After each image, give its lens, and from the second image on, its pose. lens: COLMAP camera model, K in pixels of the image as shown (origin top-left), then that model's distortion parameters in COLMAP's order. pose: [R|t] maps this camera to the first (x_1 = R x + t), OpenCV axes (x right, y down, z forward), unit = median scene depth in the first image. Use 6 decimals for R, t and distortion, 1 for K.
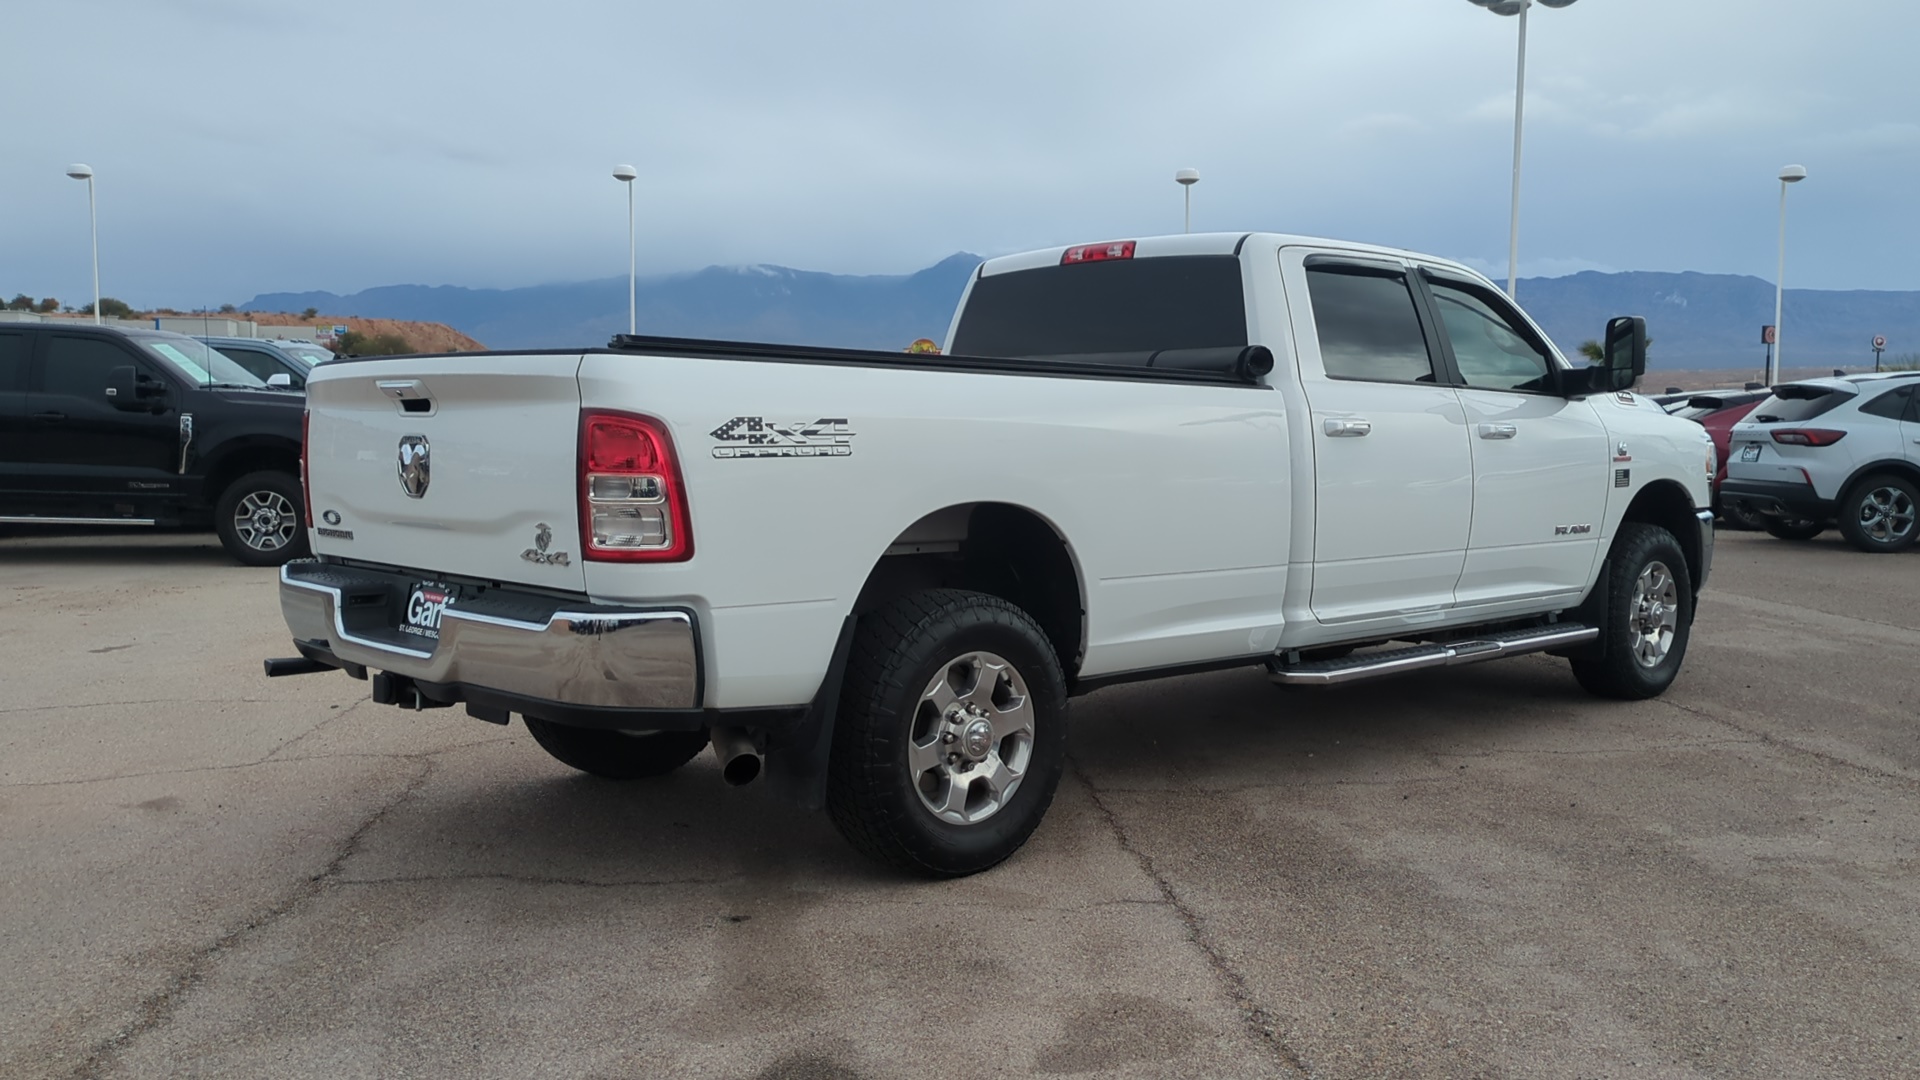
lens RADIAL K [[1655.1, 0, 970.3], [0, 1655.1, 545.0], [0, 0, 1]] dist [0.077940, -0.096456]
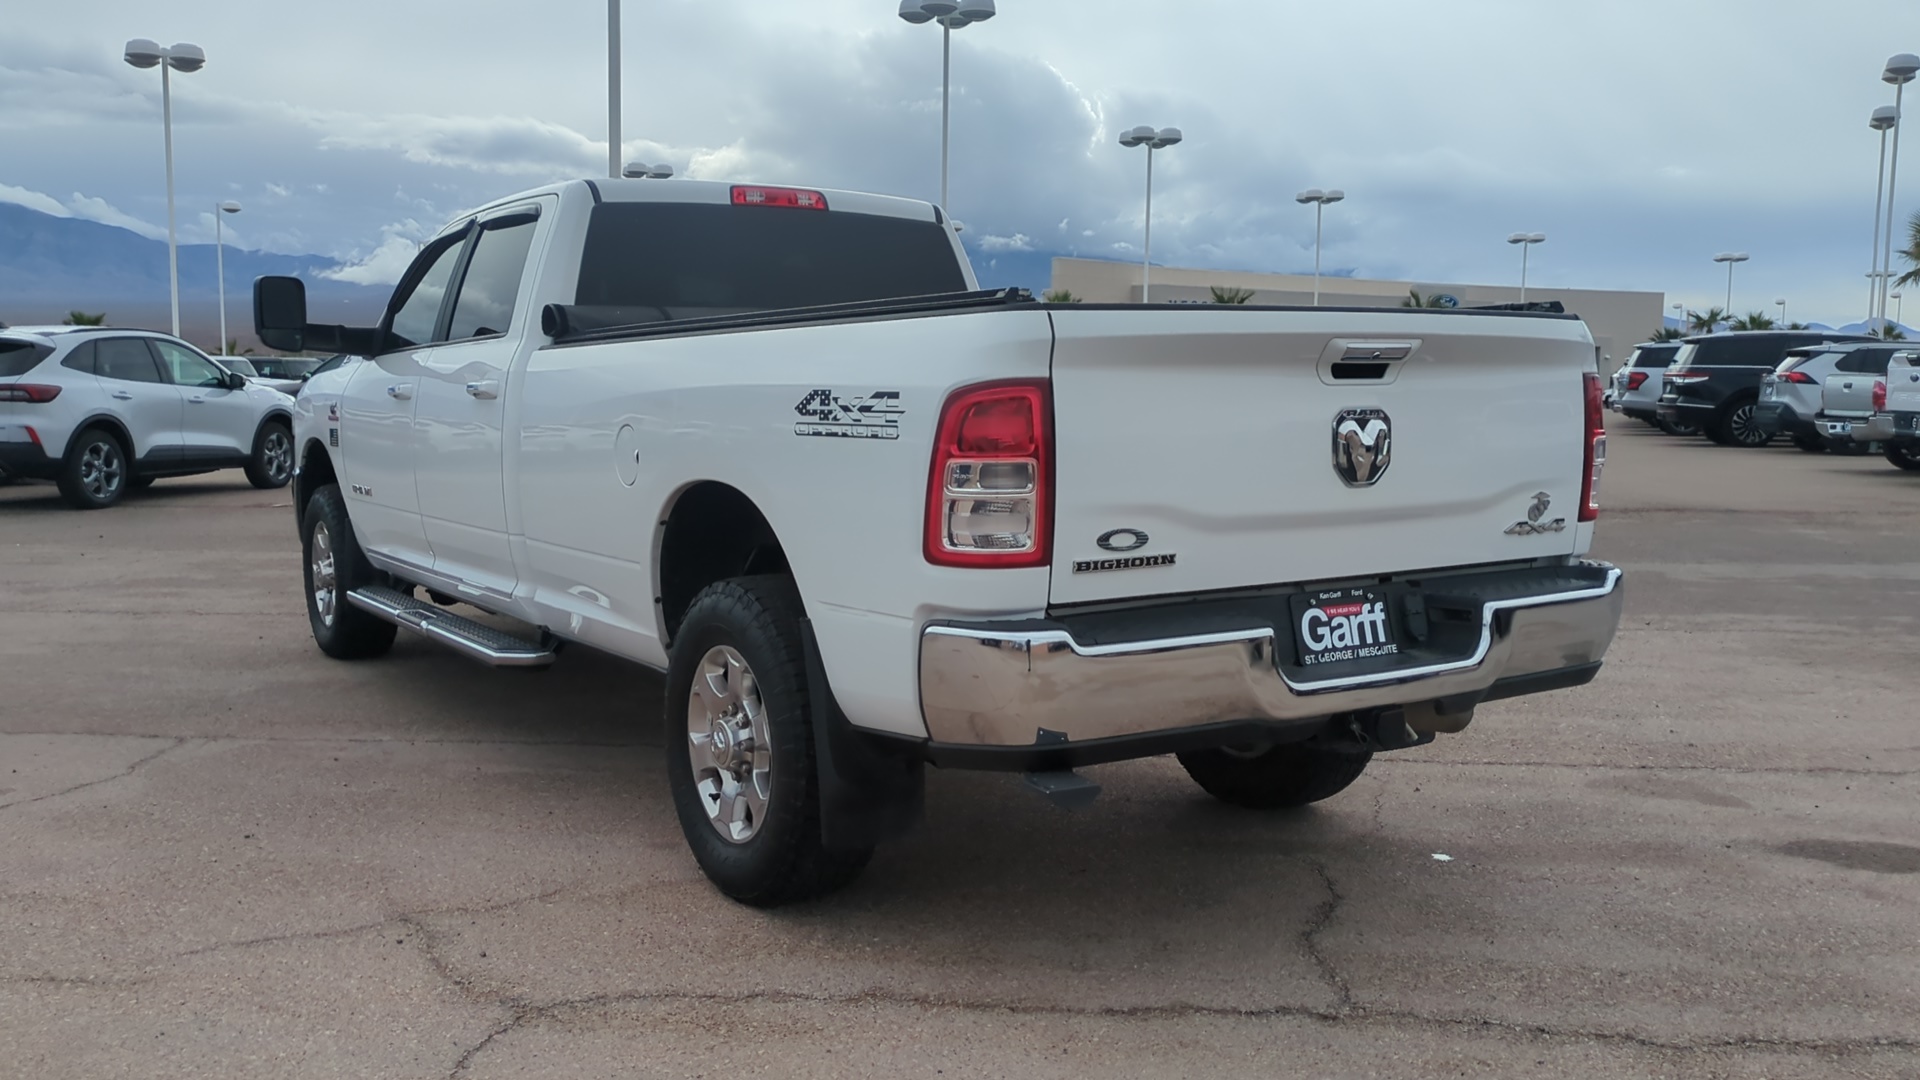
lens RADIAL K [[1655.1, 0, 970.3], [0, 1655.1, 545.0], [0, 0, 1]] dist [0.077940, -0.096456]
pose [[0.166629, -0.104796, 0.980435, -1.121658], [0.075959, 0.992745, 0.093202, -0.087090], [-0.983090, 0.058942, 0.173381, 1.024061]]
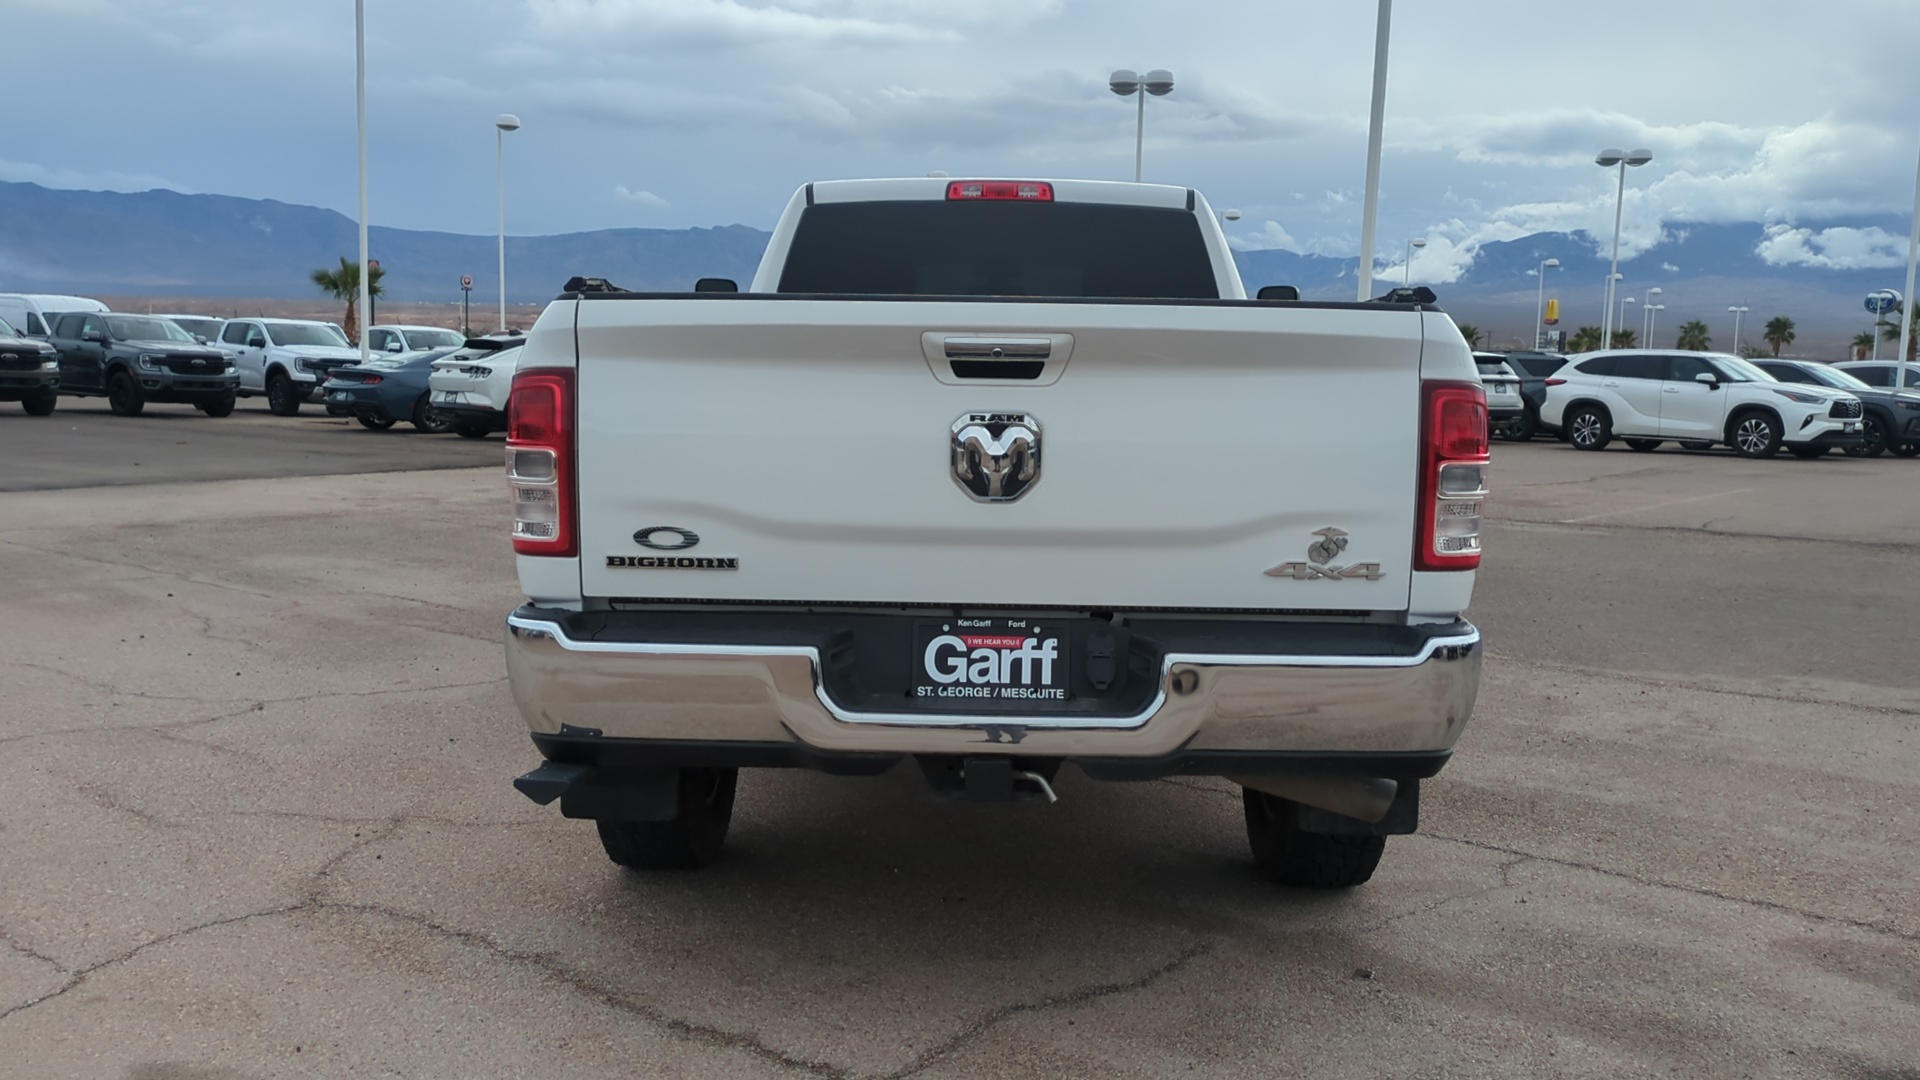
lens RADIAL K [[1655.1, 0, 970.3], [0, 1655.1, 545.0], [0, 0, 1]] dist [0.077940, -0.096456]
pose [[0.696453, -0.070130, 0.714167, -0.817191], [0.039980, 0.997459, 0.058961, -0.050622], [-0.716488, -0.012511, 0.697488, 0.512390]]
